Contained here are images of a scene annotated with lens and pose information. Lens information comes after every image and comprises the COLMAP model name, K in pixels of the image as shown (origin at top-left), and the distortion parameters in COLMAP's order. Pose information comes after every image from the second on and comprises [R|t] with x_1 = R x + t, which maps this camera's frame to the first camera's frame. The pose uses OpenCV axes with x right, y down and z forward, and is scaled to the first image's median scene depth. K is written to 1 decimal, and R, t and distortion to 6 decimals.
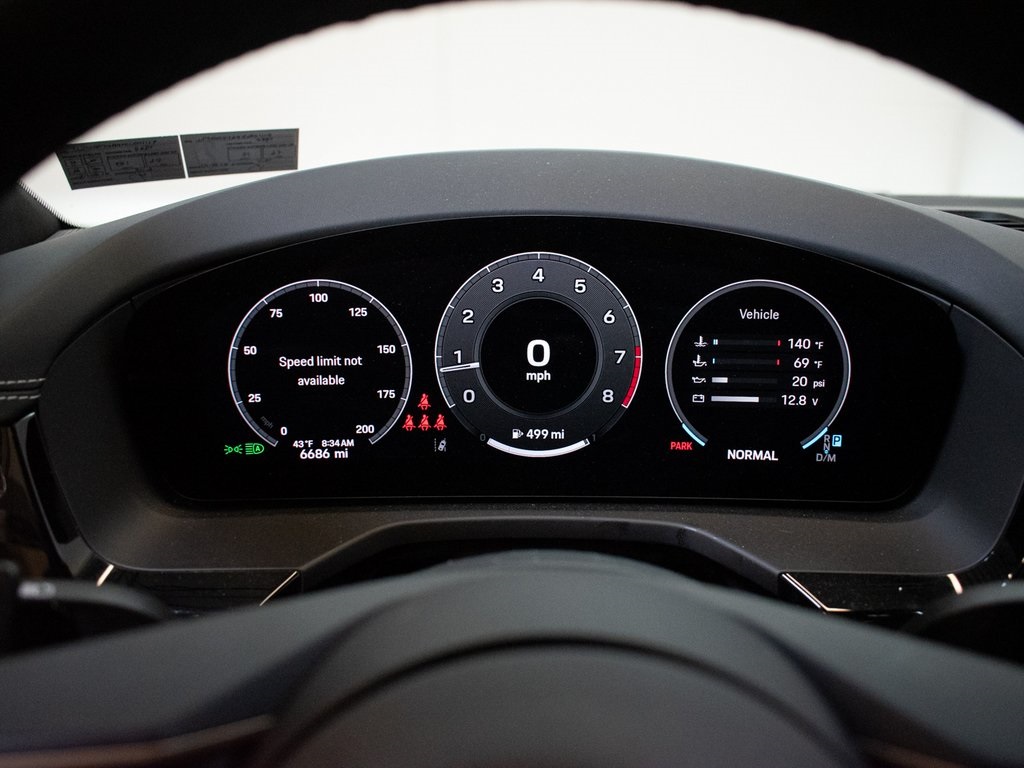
lens RADIAL K [[894.4, 0, 507.6], [0, 894.4, 378.9], [0, 0, 1]] dist [-0.103035, 0.000739]
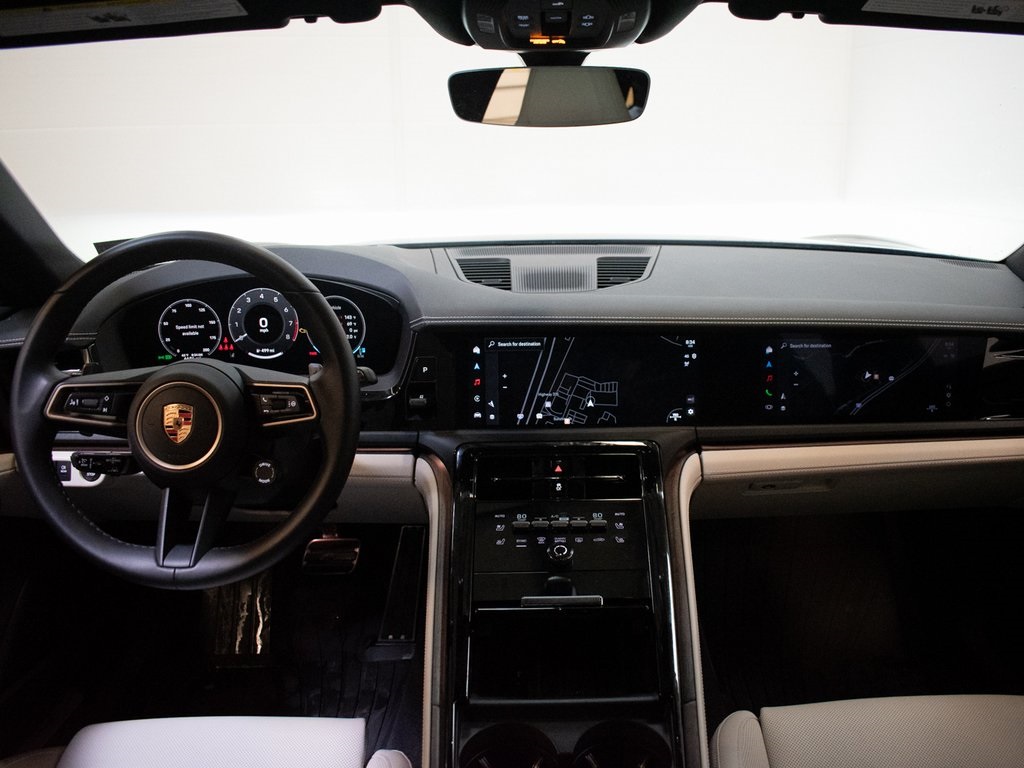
lens RADIAL K [[894.4, 0, 518.0], [0, 894.4, 381.8], [0, 0, 1]] dist [-0.103035, 0.000739]
pose [[0.999653, -0.018174, 0.019053, 0.814520], [0.017838, 0.999685, 0.017651, 0.129639], [-0.019368, -0.017305, 0.999663, -1.935164]]
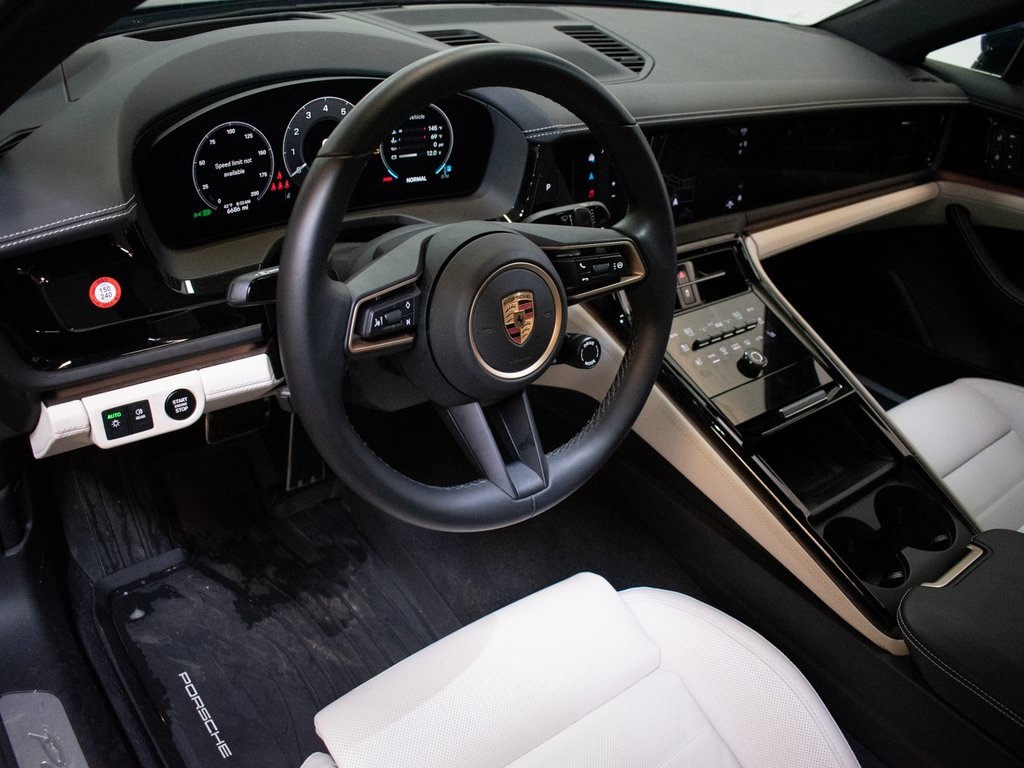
lens RADIAL K [[894.4, 0, 510.3], [0, 894.4, 388.6], [0, 0, 1]] dist [-0.103035, 0.000739]
pose [[0.770595, -0.271833, 0.576446, -1.002790], [0.058919, 0.930989, 0.360260, -0.222118], [-0.634596, -0.243651, 0.733432, -0.959560]]
